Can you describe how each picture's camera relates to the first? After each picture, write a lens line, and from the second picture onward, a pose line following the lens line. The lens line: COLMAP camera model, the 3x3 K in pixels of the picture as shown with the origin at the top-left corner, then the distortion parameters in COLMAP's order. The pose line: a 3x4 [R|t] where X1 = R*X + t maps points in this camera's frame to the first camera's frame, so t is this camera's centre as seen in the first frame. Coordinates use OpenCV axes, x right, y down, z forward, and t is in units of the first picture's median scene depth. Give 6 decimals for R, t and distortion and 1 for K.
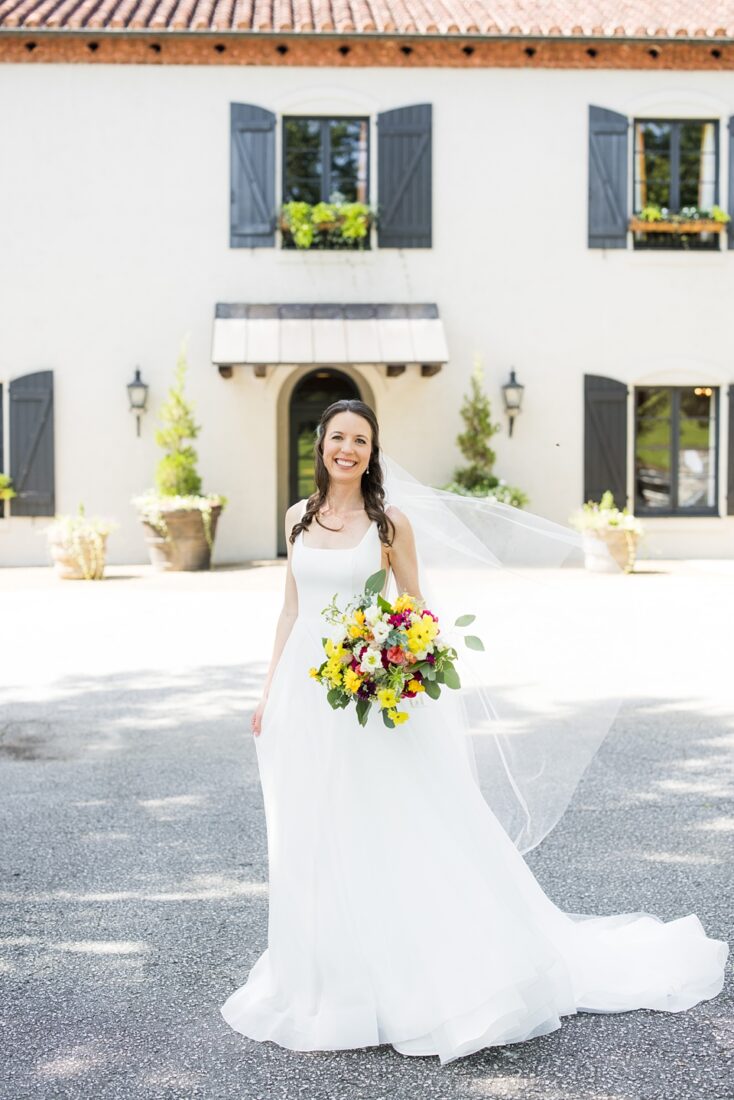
lens RADIAL K [[1698.6, 0, 362.5], [0, 1698.6, 526.8], [0, 0, 1]] dist [0.009493, 0.010615]
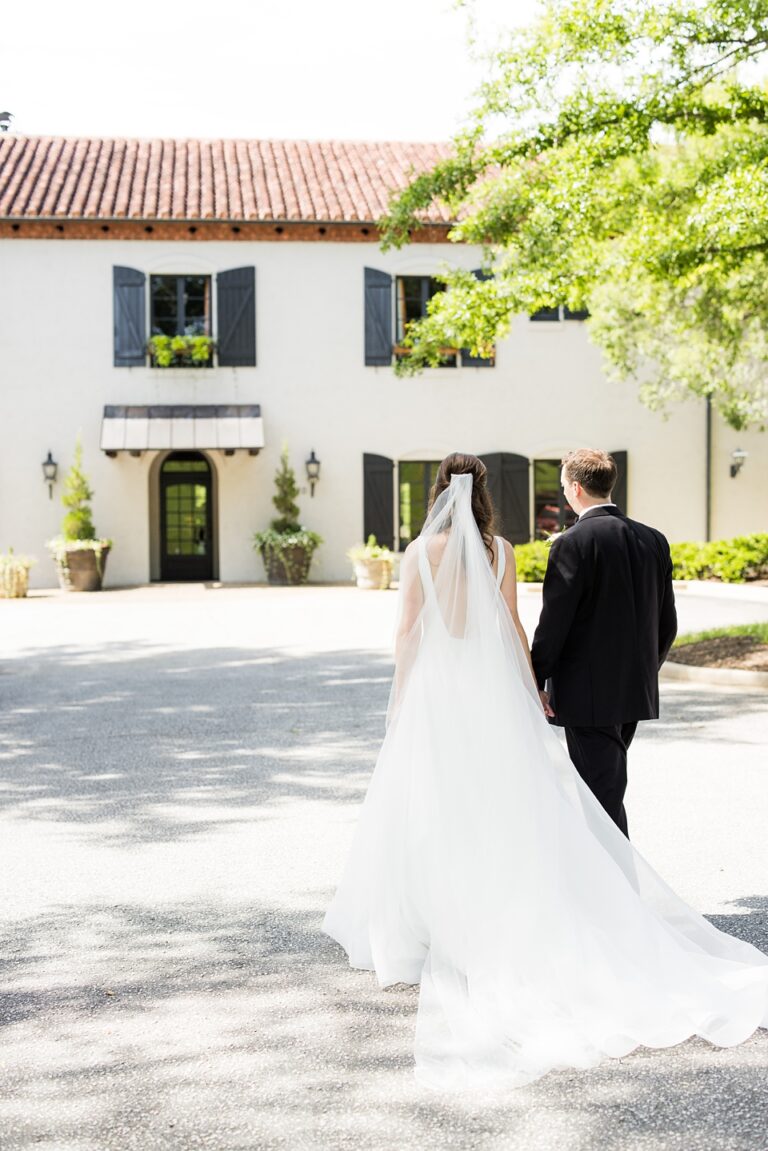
lens RADIAL K [[1647.0, 0, 406.3], [0, 1647.0, 558.5], [0, 0, 1]] dist [0.012905, 0.073169]
pose [[0.997308, -0.010470, 0.072581, 0.065584], [0.010653, 0.999941, -0.002132, 0.003250], [-0.072554, 0.002900, 0.997360, -0.406585]]
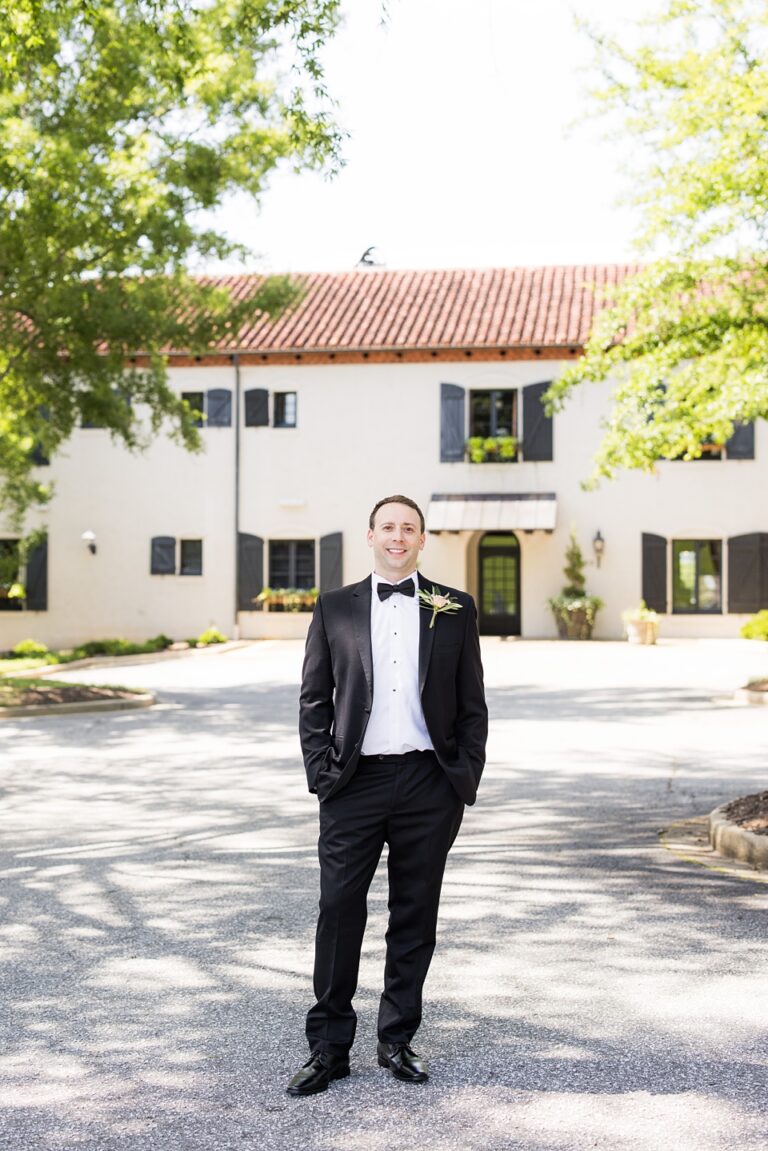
lens RADIAL K [[1722.1, 0, 384.4], [0, 1722.1, 508.6], [0, 0, 1]] dist [-0.000593, 0.004893]
pose [[0.983508, -0.004511, -0.180810, 0.194347], [-0.007879, 0.997671, -0.067750, 0.007936], [0.180694, 0.068057, 0.981182, -0.798324]]
